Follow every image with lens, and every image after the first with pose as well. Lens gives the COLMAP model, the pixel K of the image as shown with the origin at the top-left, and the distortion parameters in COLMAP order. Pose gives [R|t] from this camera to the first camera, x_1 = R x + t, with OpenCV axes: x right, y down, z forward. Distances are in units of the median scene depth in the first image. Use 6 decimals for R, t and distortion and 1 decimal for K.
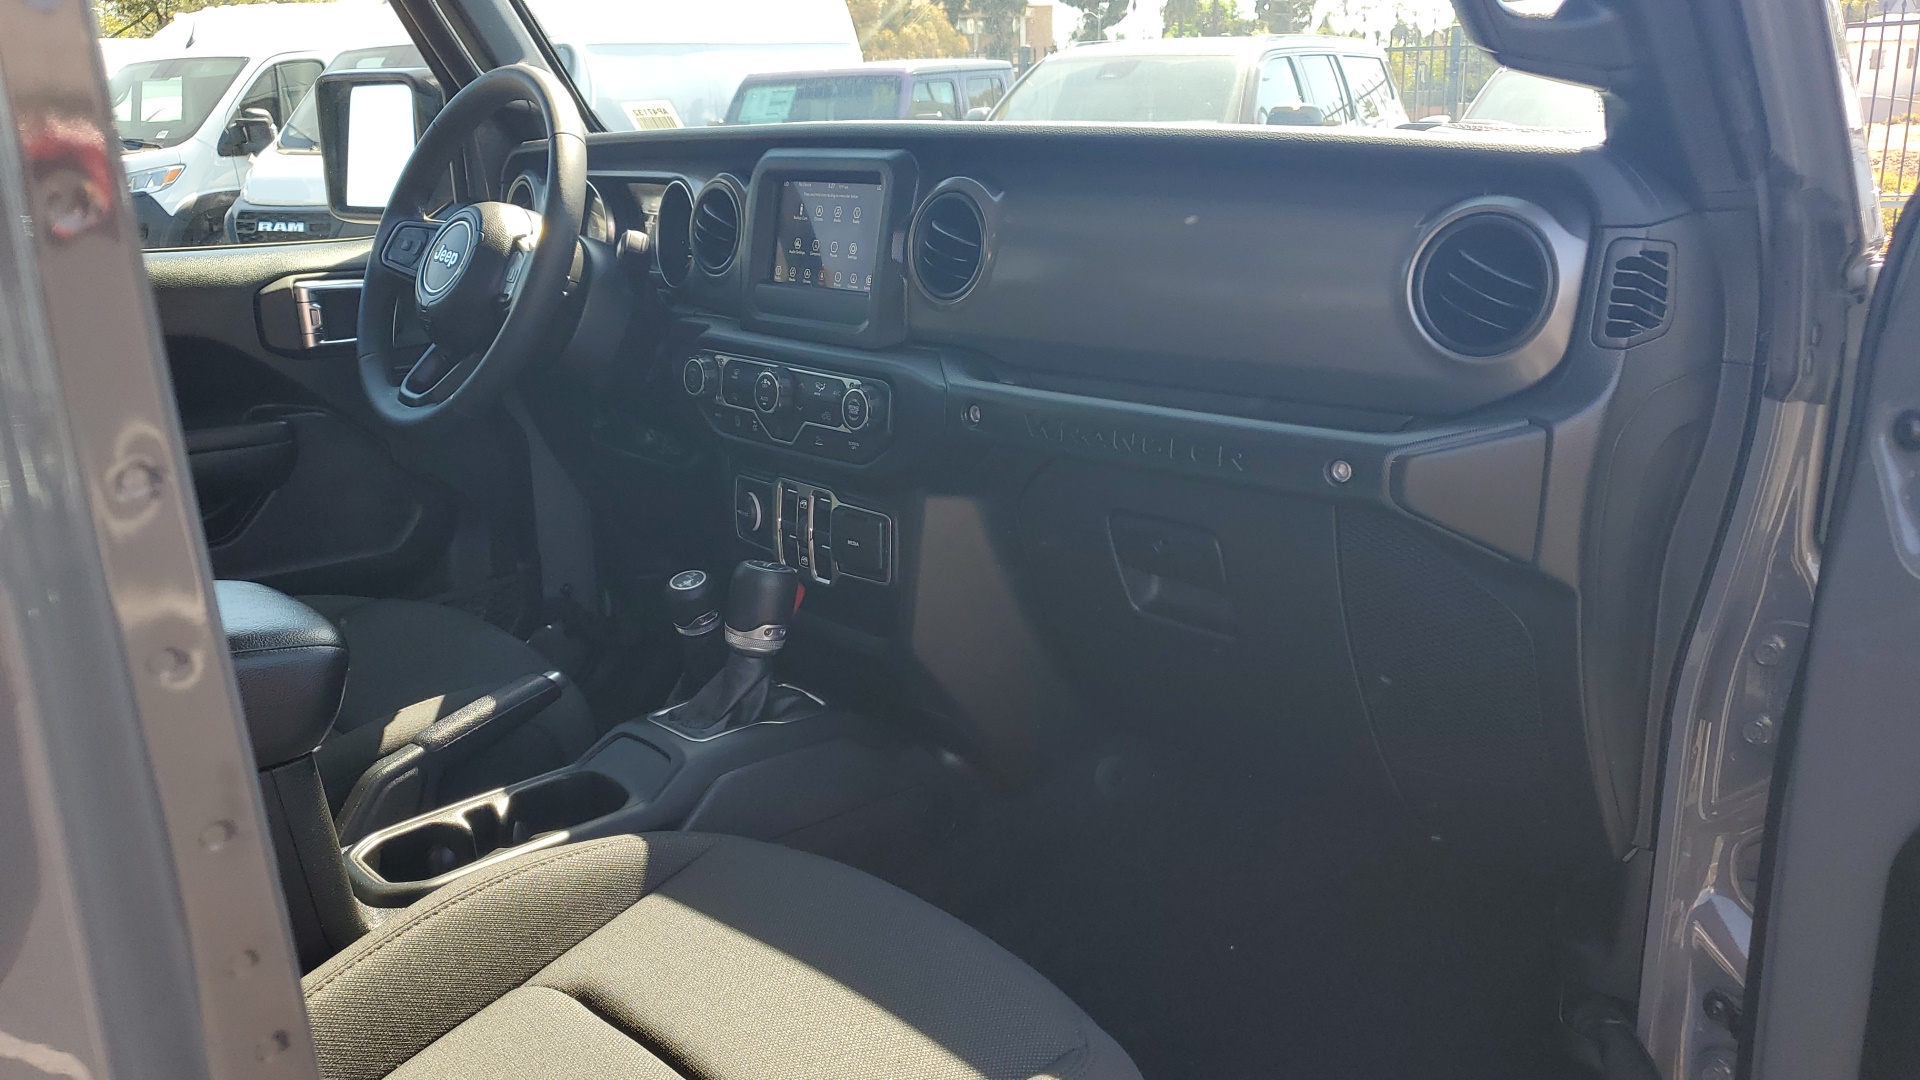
lens RADIAL K [[1448.3, 0, 960.0], [0, 1448.3, 540.0], [0, 0, 1]] dist [0.006540, 0.002794]
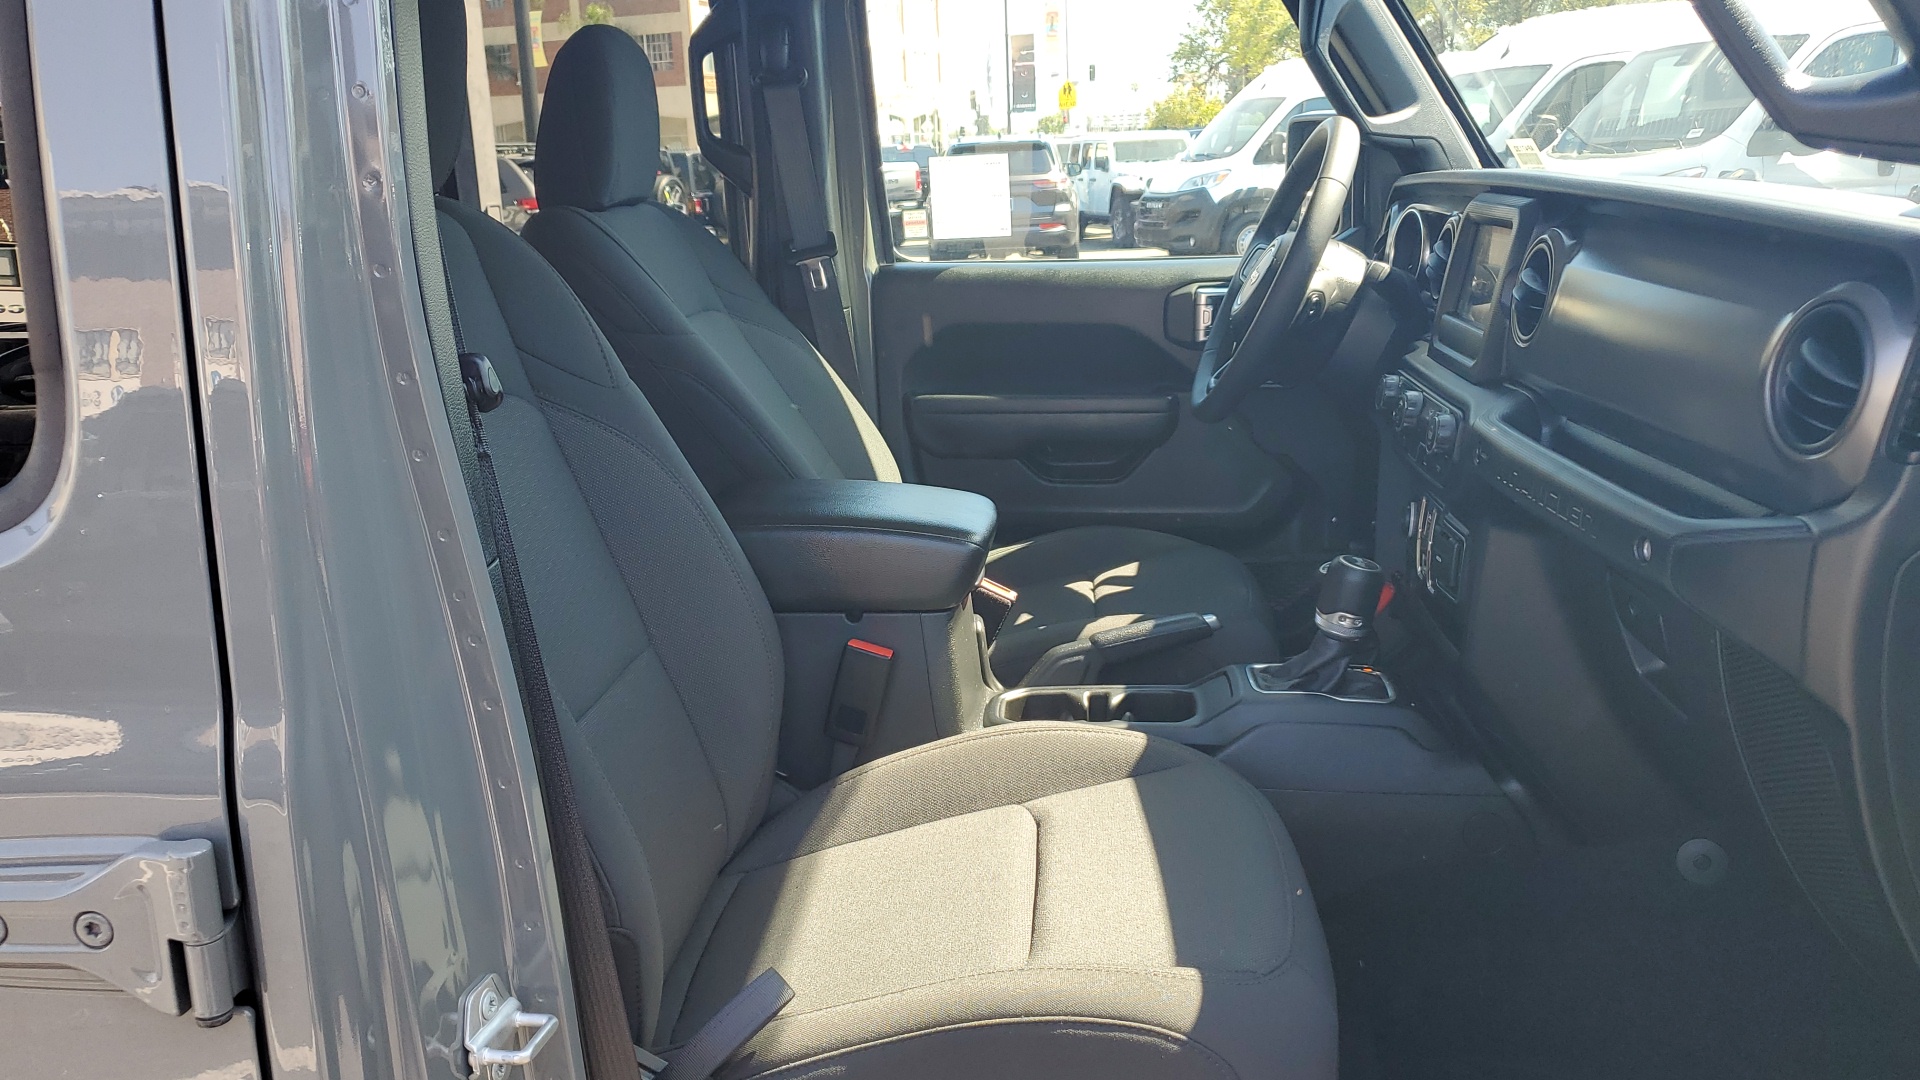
lens RADIAL K [[1500.4, 0, 947.5], [0, 1500.4, 530.9], [0, 0, 1]] dist [0.008612, -0.002432]
pose [[0.641797, 0.176250, -0.746346, 0.508393], [-0.183075, 0.980305, 0.074070, -0.032710], [0.744701, 0.089099, 0.661424, -0.015897]]
